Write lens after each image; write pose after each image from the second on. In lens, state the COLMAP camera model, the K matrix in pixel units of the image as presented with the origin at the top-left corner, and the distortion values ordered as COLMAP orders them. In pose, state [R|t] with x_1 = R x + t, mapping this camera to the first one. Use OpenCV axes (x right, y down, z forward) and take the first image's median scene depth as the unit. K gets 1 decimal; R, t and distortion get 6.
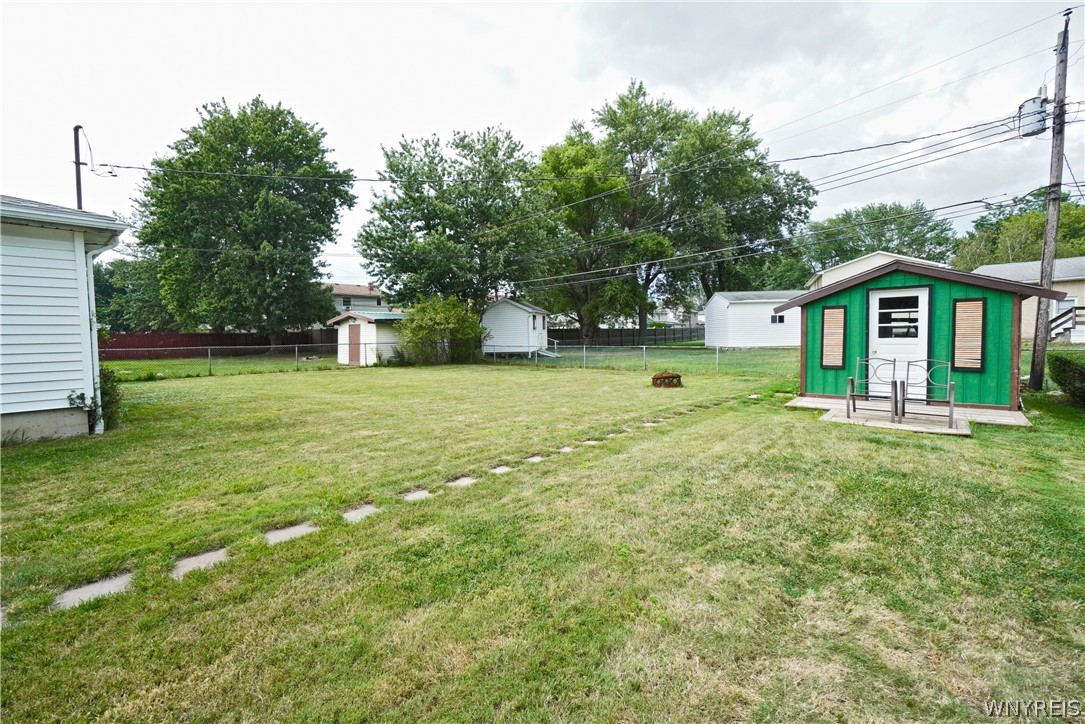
lens RADIAL K [[481.3, 0, 542.5], [0, 481.3, 362.0], [0, 0, 1]] dist [0.016439, -0.000378]
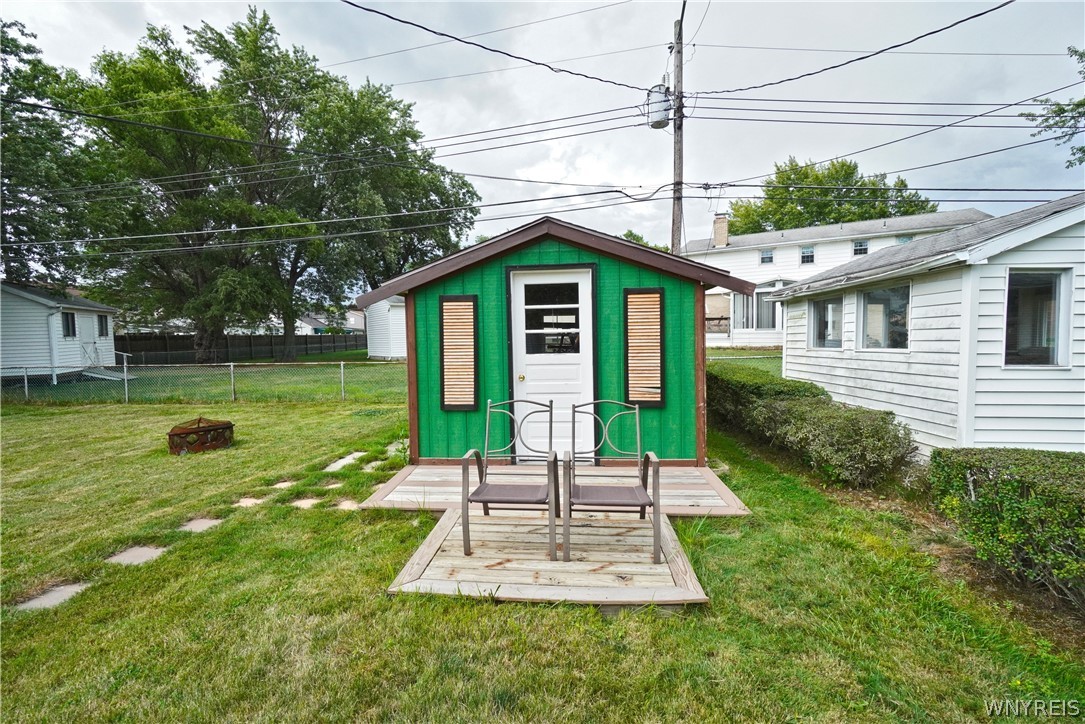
lens RADIAL K [[464.9, 0, 542.5], [0, 464.9, 362.0], [0, 0, 1]] dist [-0.001213, 0.000109]
pose [[0.816933, -0.031590, 0.575867, 0.161857], [0.038425, 0.999261, 0.000305, -0.016323], [-0.575451, 0.021878, 0.817543, 0.223406]]
